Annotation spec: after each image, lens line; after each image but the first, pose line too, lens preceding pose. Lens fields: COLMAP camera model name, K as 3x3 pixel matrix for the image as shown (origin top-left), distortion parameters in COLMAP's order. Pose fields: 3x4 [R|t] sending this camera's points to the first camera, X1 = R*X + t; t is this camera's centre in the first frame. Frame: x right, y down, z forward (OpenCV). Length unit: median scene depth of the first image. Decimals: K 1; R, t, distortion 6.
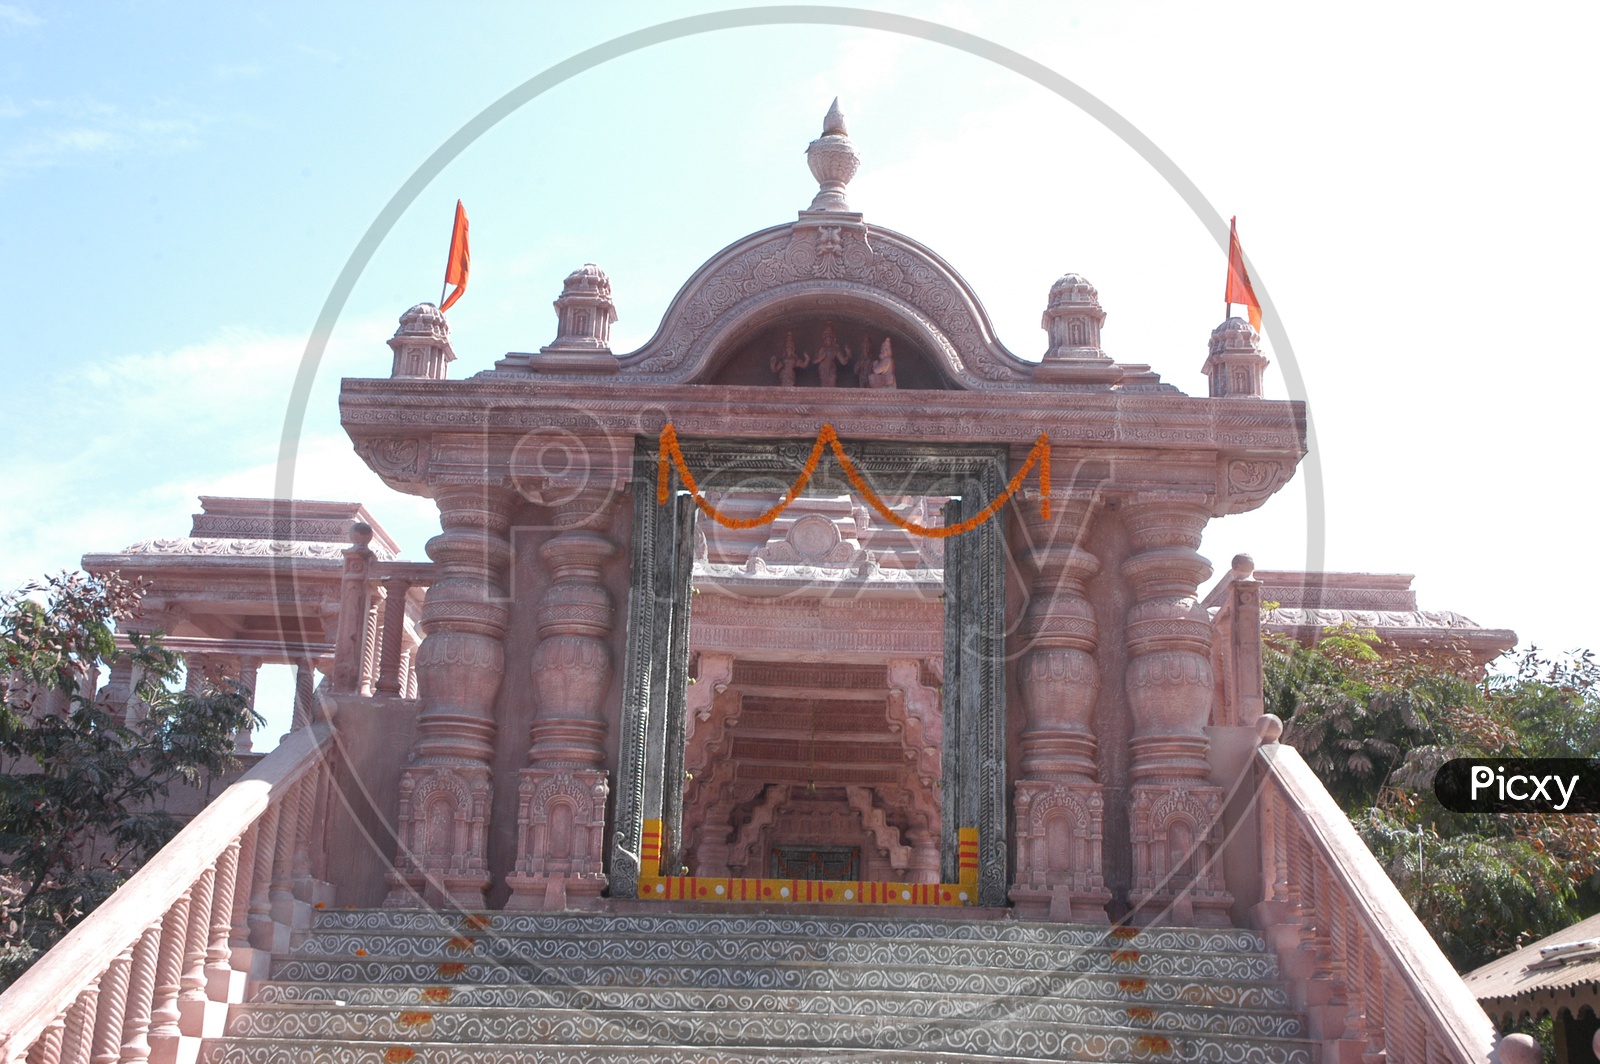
lens RADIAL K [[1980.9, 0, 795.3], [0, 1980.9, 539.5], [0, 0, 1]] dist [-0.021298, 0.202159]
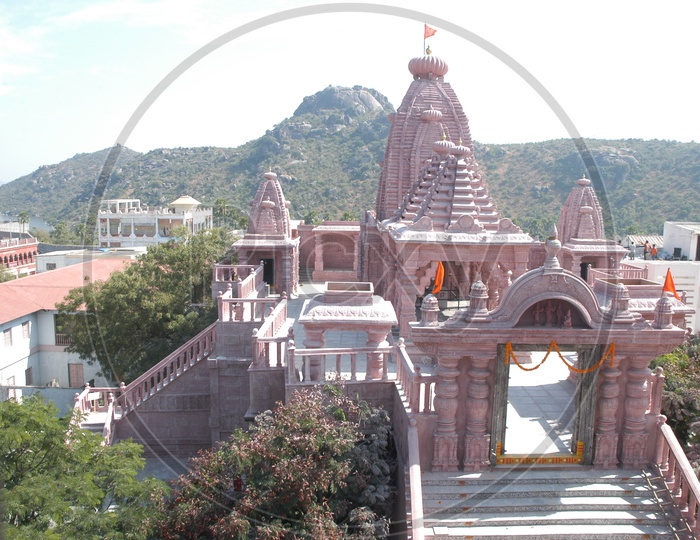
lens RADIAL K [[639.1, 0, 350.0], [0, 639.1, 270.0], [0, 0, 1]] dist [-0.176021, 0.181456]
pose [[0.999458, -0.022081, 0.024425, -0.373452], [0.010335, 0.914695, 0.404012, -0.634470], [-0.031262, -0.403540, 0.914428, 0.059801]]
